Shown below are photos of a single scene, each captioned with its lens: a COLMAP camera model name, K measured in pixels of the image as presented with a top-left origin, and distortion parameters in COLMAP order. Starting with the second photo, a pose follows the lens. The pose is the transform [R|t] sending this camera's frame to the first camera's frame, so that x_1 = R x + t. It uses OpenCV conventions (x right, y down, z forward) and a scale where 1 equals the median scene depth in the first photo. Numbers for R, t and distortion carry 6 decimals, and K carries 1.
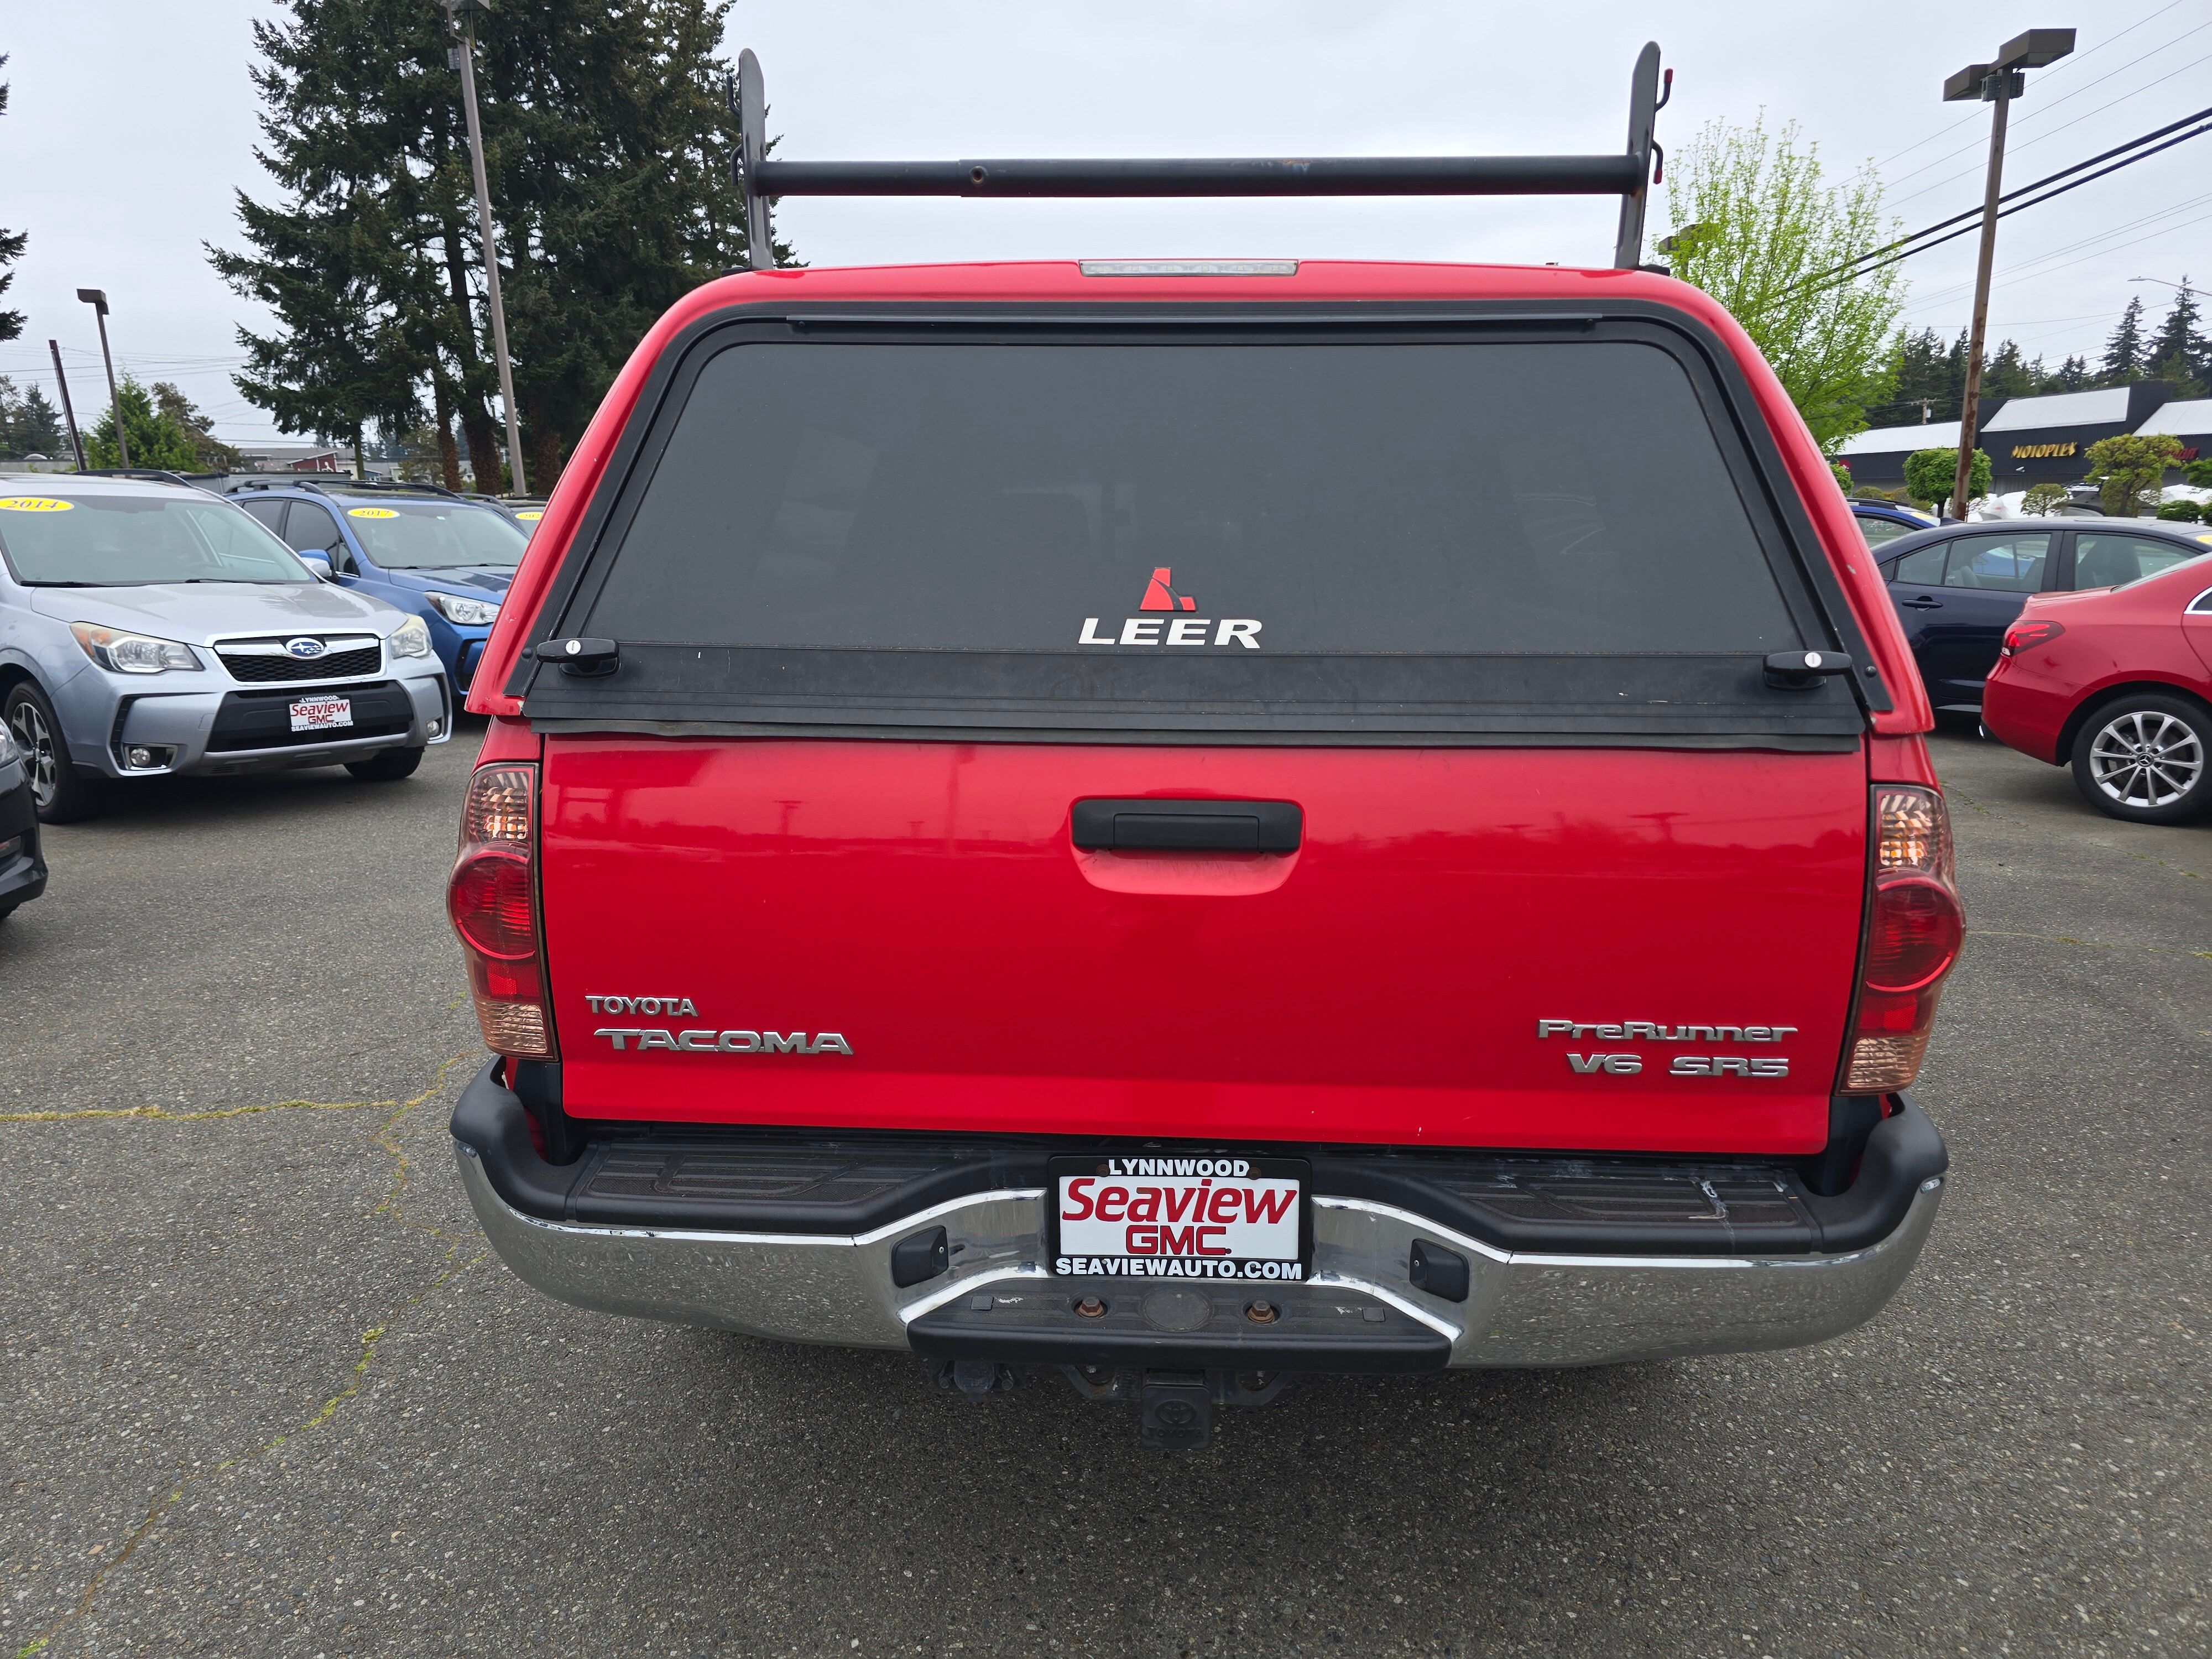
lens RADIAL K [[1543.8, 0, 1096.8], [0, 1543.8, 839.8], [0, 0, 1]] dist [0.069352, -0.063455]
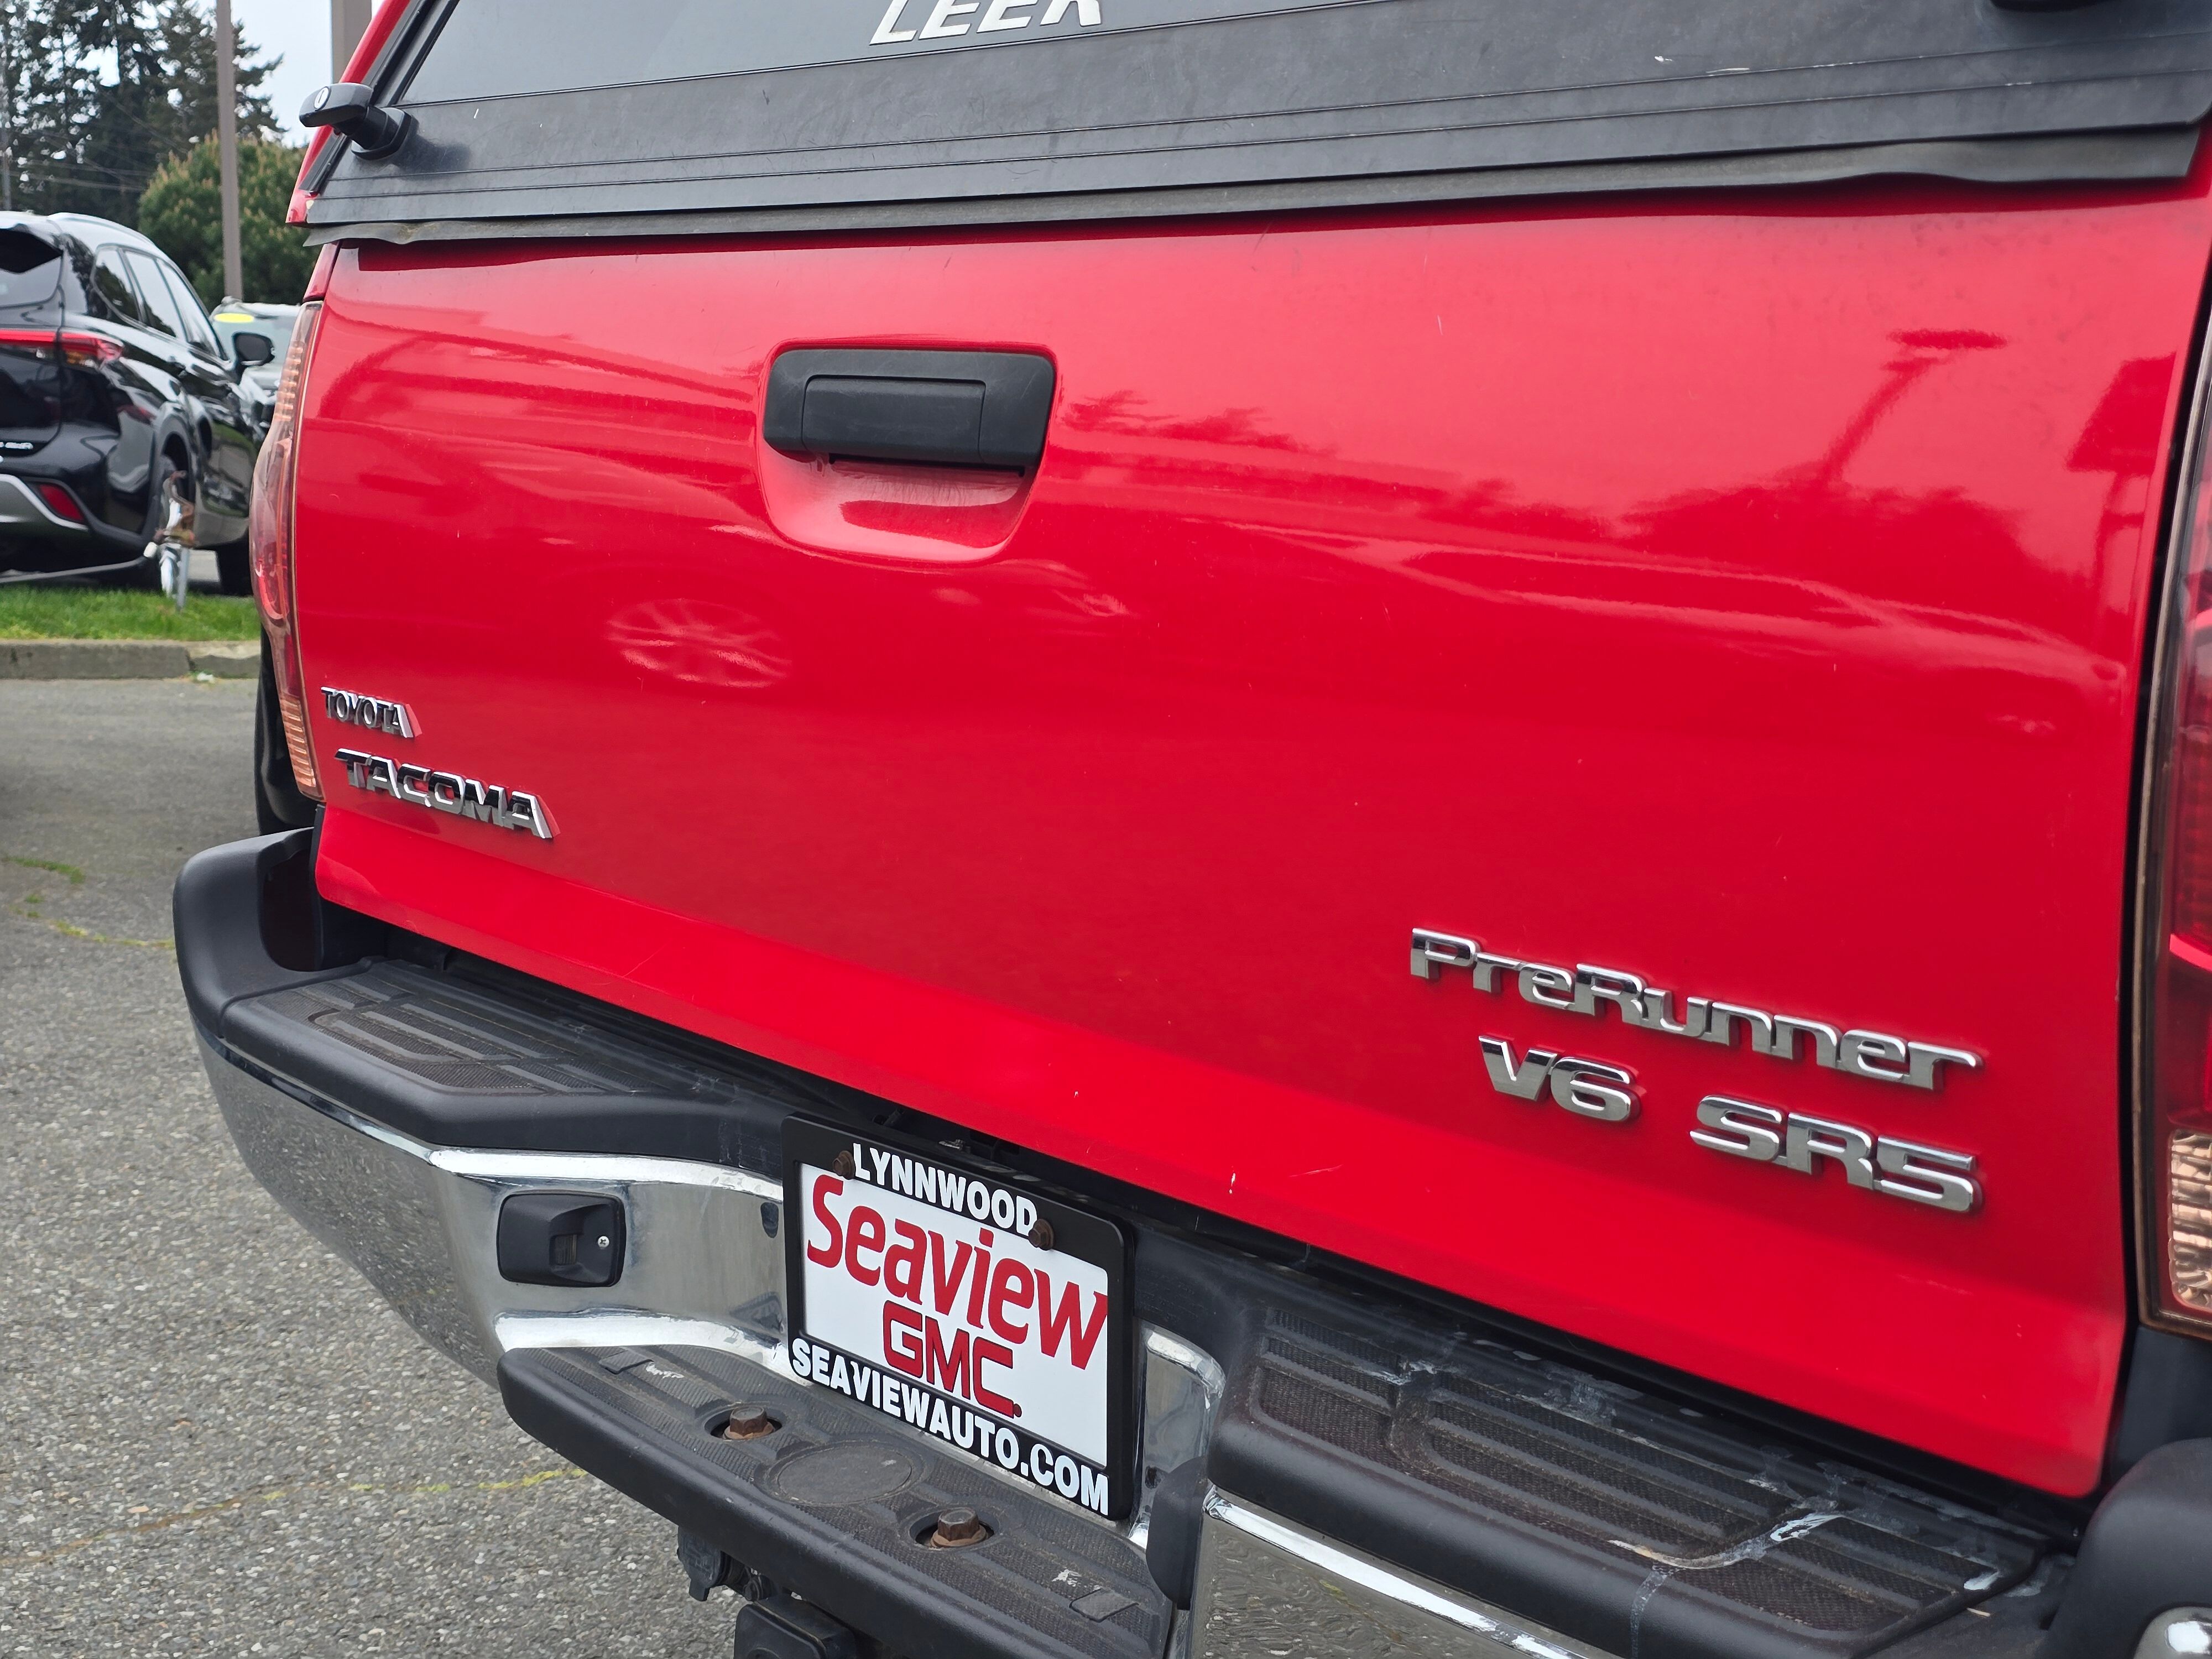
lens RADIAL K [[3053.2, 0, 1168.7], [0, 3053.2, 823.9], [0, 0, 1]] dist [0.060505, 0.000000]
pose [[0.675932, 0.116230, -0.727740, 0.734926], [-0.184069, 0.982814, -0.013996, 0.104743], [0.713606, 0.143415, 0.685710, 0.407308]]
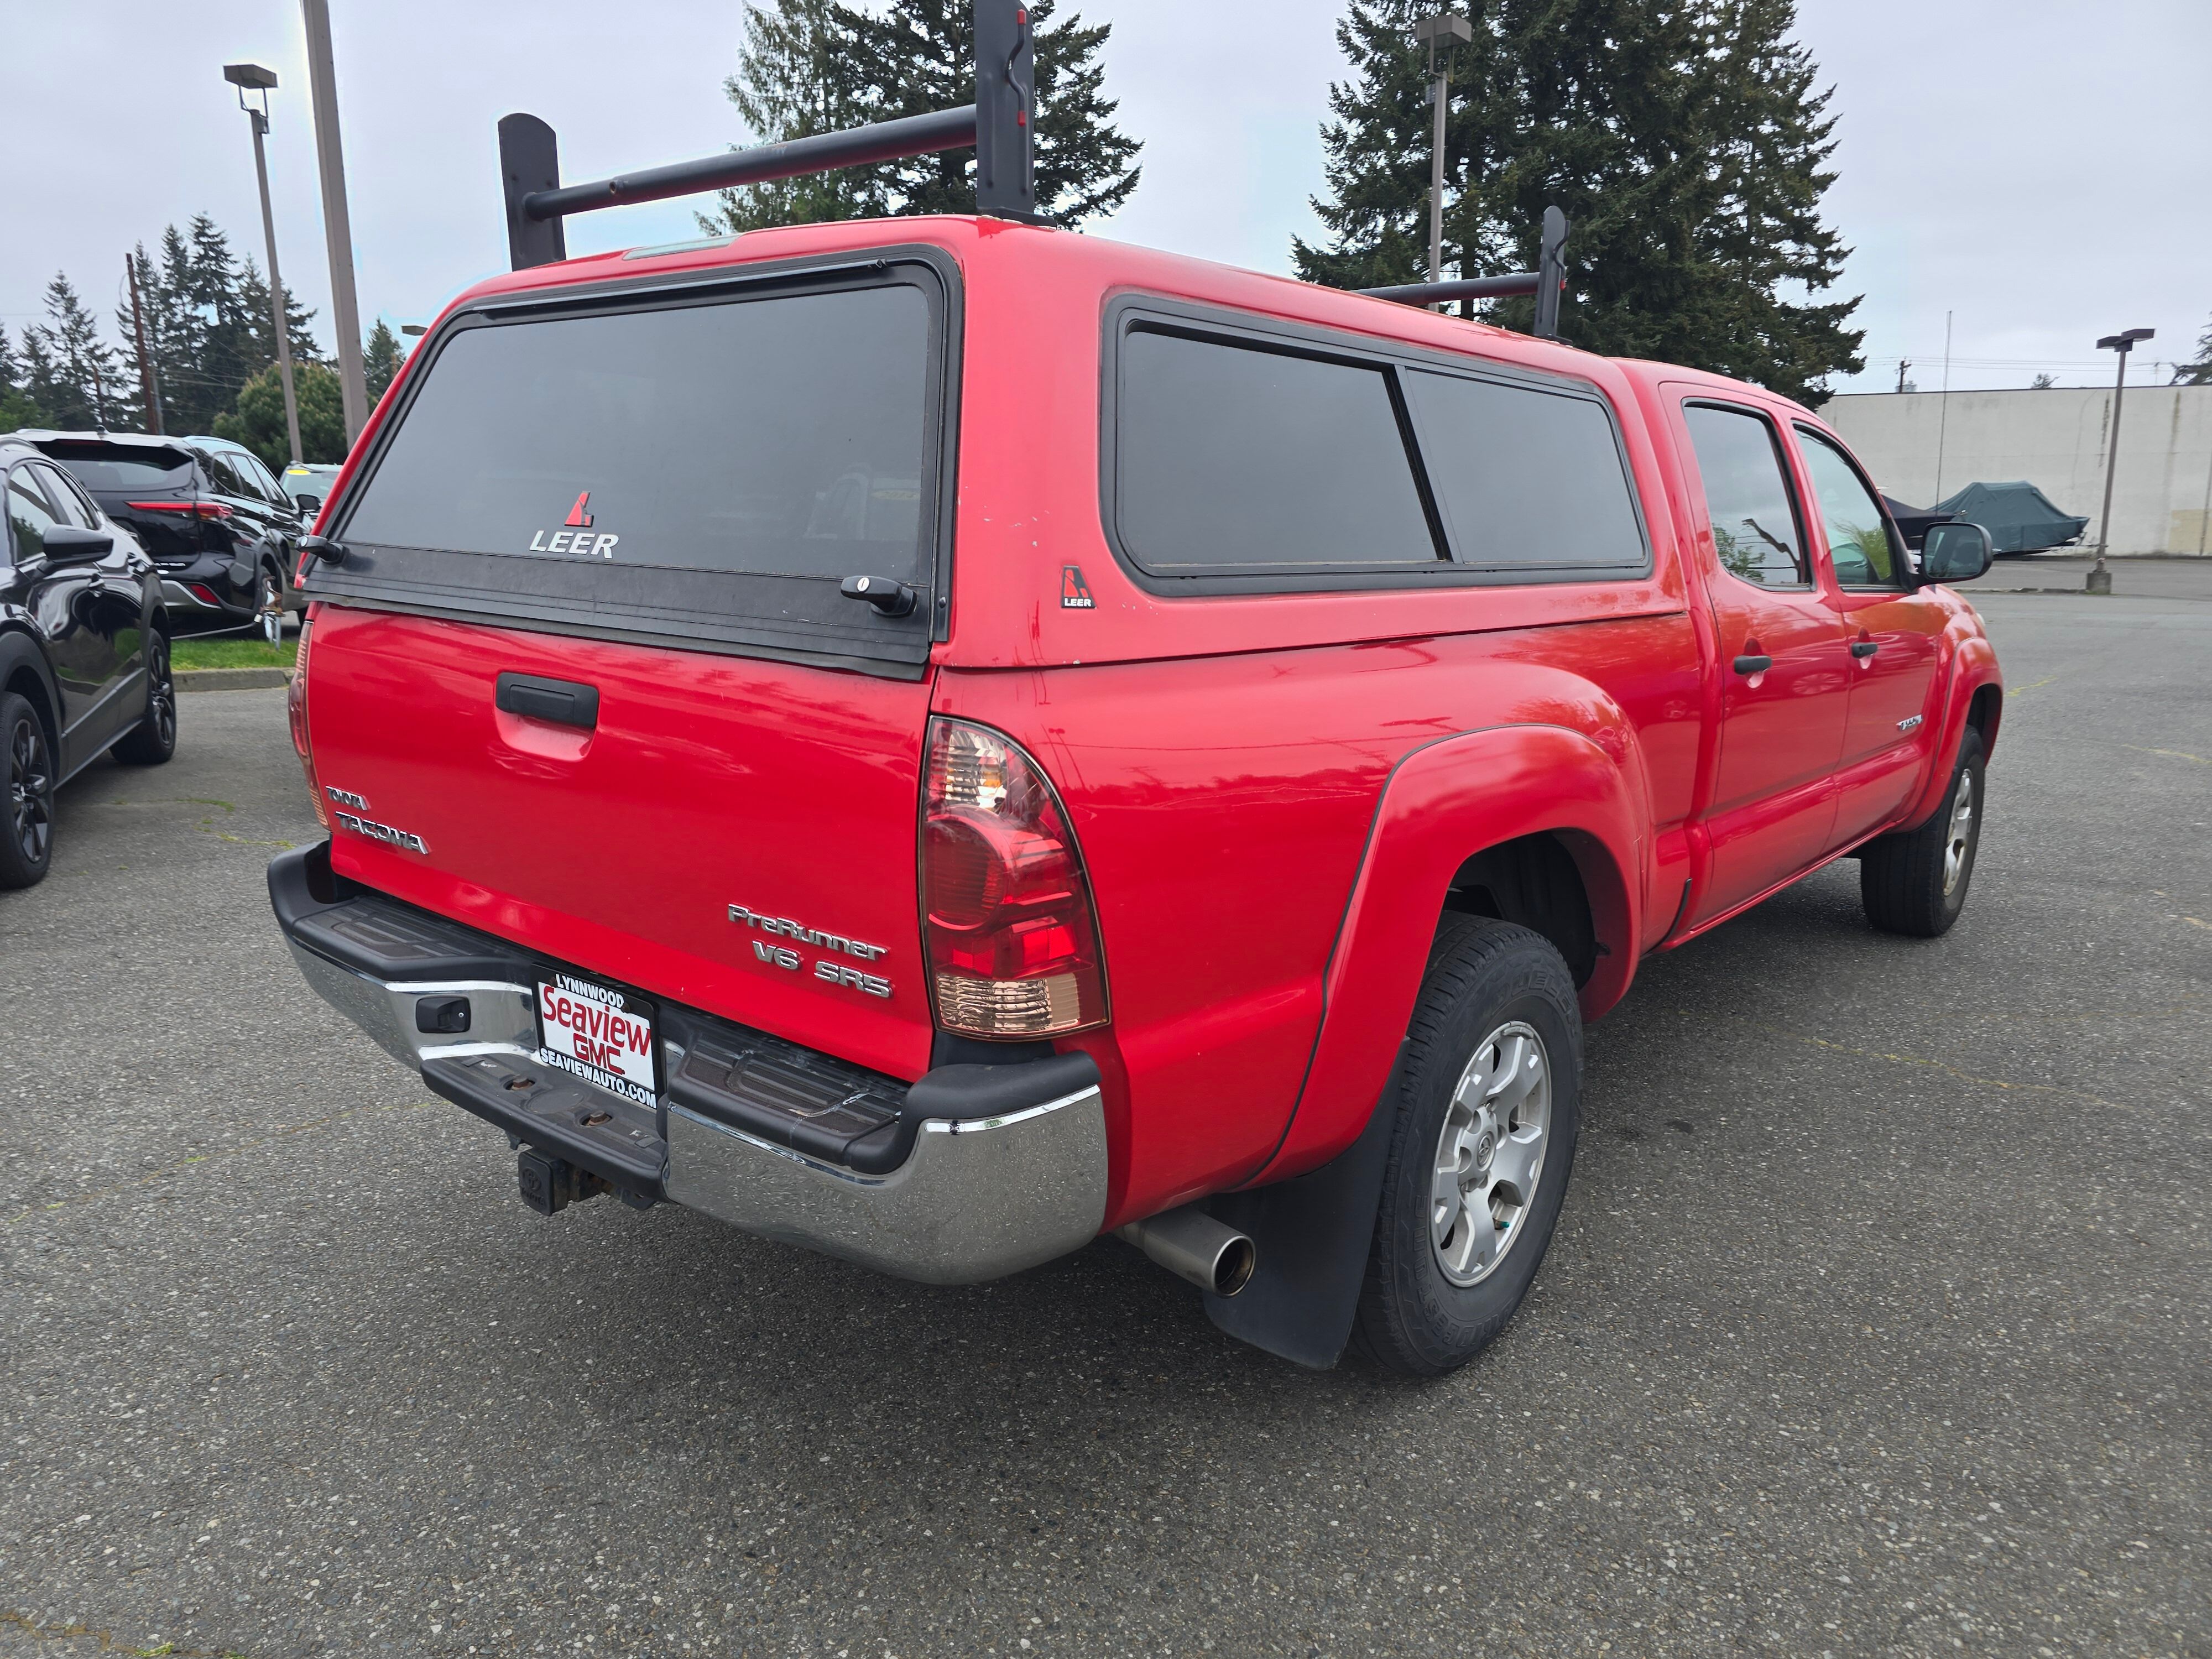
lens RADIAL K [[1543.8, 0, 1136.8], [0, 1543.8, 842.5], [0, 0, 1]] dist [0.069352, -0.063455]
pose [[0.800269, 0.136765, -0.583836, 1.074933], [-0.139319, 0.989406, 0.040805, -0.011892], [0.583232, 0.048685, 0.810845, 0.255468]]
